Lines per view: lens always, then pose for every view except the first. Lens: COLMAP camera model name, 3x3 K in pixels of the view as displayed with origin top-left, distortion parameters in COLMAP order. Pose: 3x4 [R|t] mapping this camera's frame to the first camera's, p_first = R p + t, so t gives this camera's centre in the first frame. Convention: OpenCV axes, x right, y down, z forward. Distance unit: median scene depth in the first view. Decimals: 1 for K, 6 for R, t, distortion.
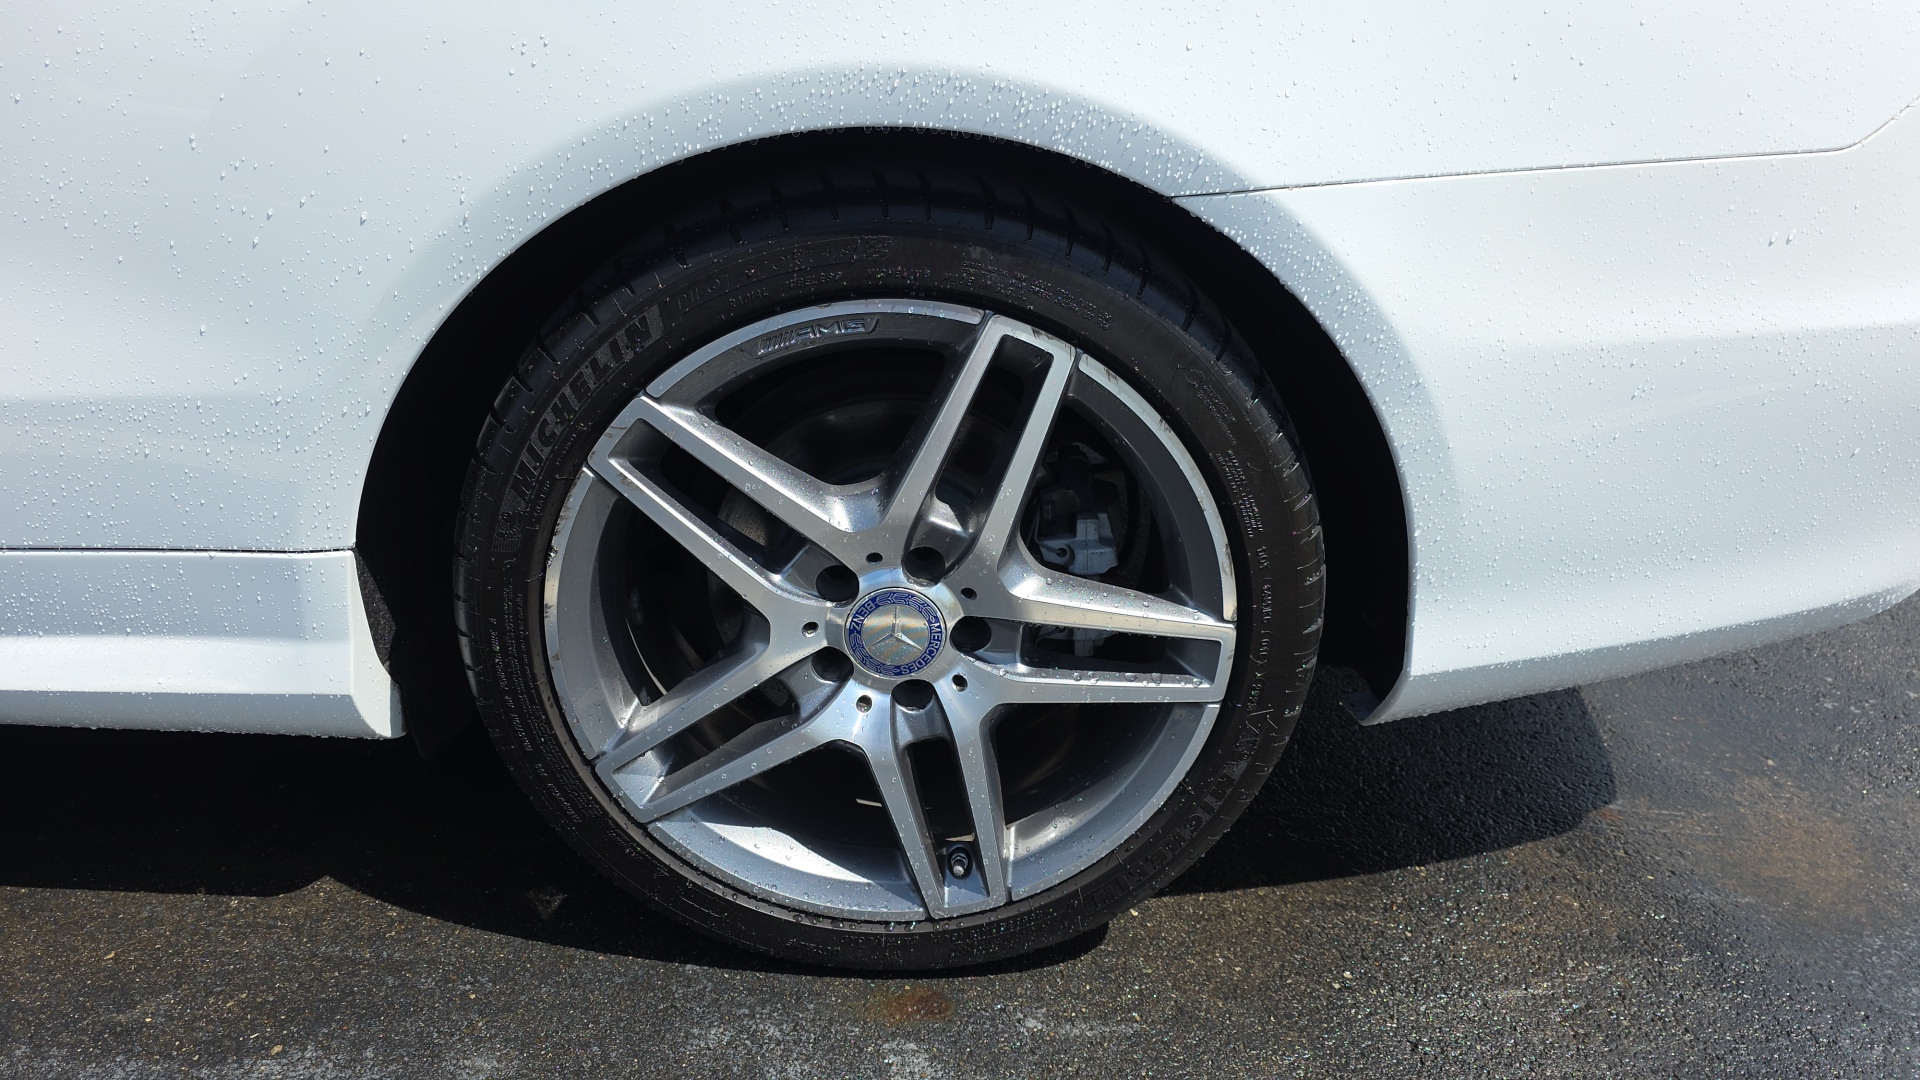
lens RADIAL K [[1267.0, 0, 963.6], [0, 1267.0, 566.3], [0, 0, 1]] dist [0.006109, -0.001830]
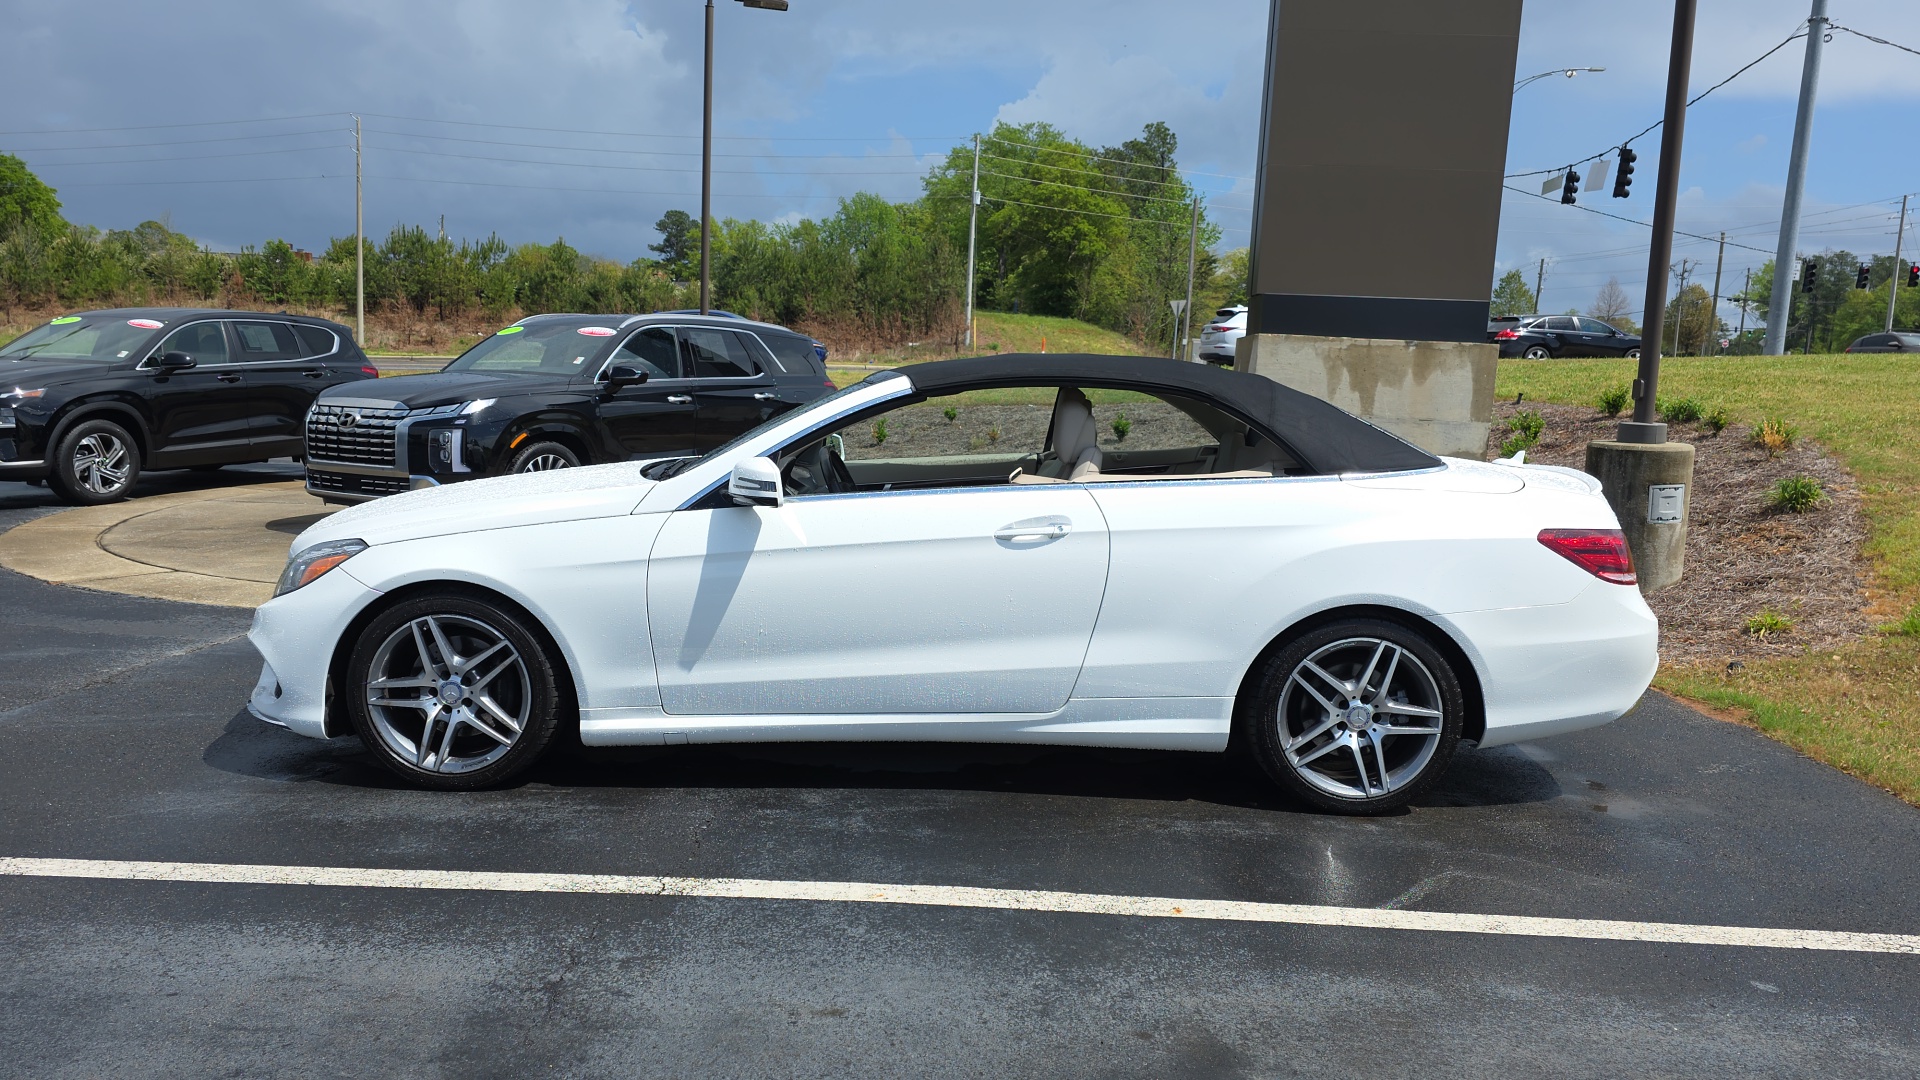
lens RADIAL K [[1312.2, 0, 933.2], [0, 1312.2, 512.8], [0, 0, 1]] dist [0.073153, -0.081198]
pose [[0.998346, -0.029758, -0.049193, -1.208629], [0.013330, 0.952121, -0.305430, 0.718751], [0.055927, 0.304269, 0.950943, -3.394389]]
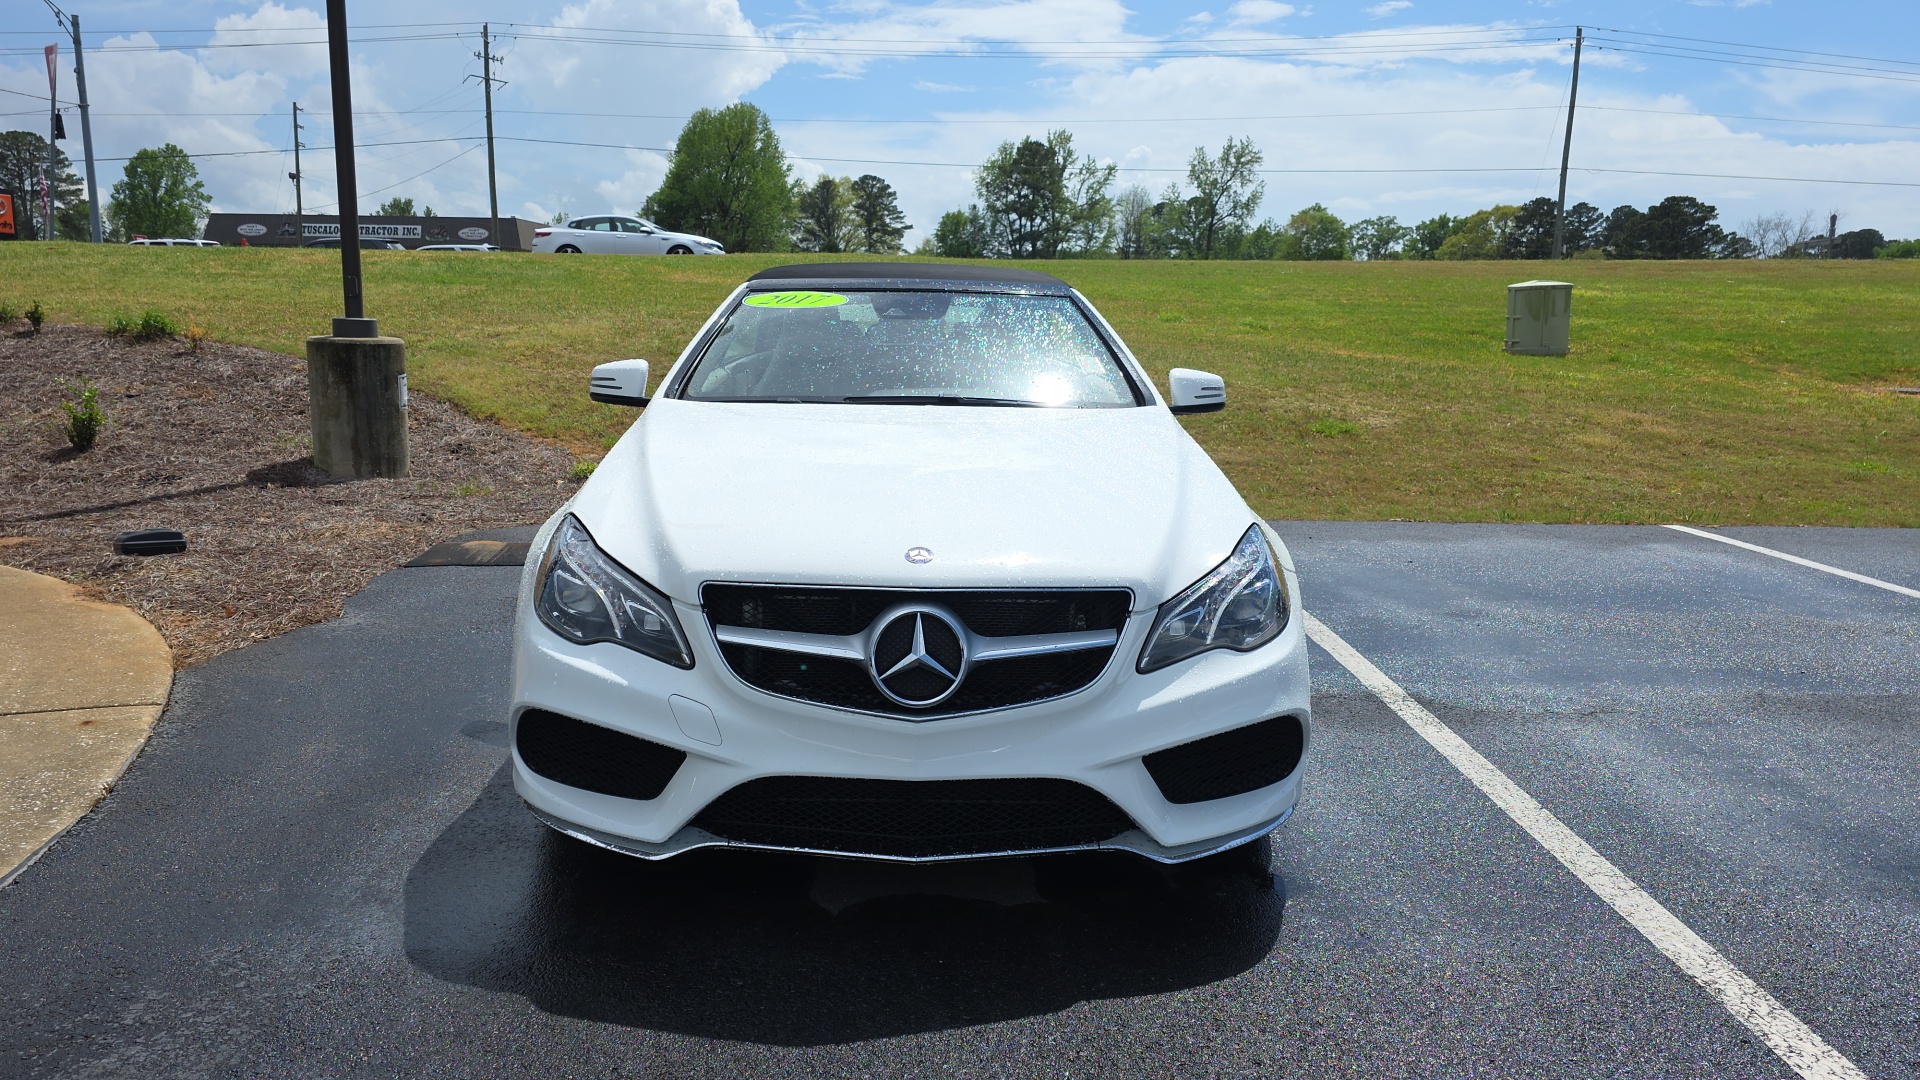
lens RADIAL K [[1297.2, 0, 937.4], [0, 1297.2, 524.6], [0, 0, 1]] dist [0.056325, -0.058916]
pose [[-0.013549, -0.217602, 0.975944, -6.362597], [0.386067, 0.899209, 0.205852, -1.500874], [-0.922371, 0.379569, 0.071826, 1.211333]]
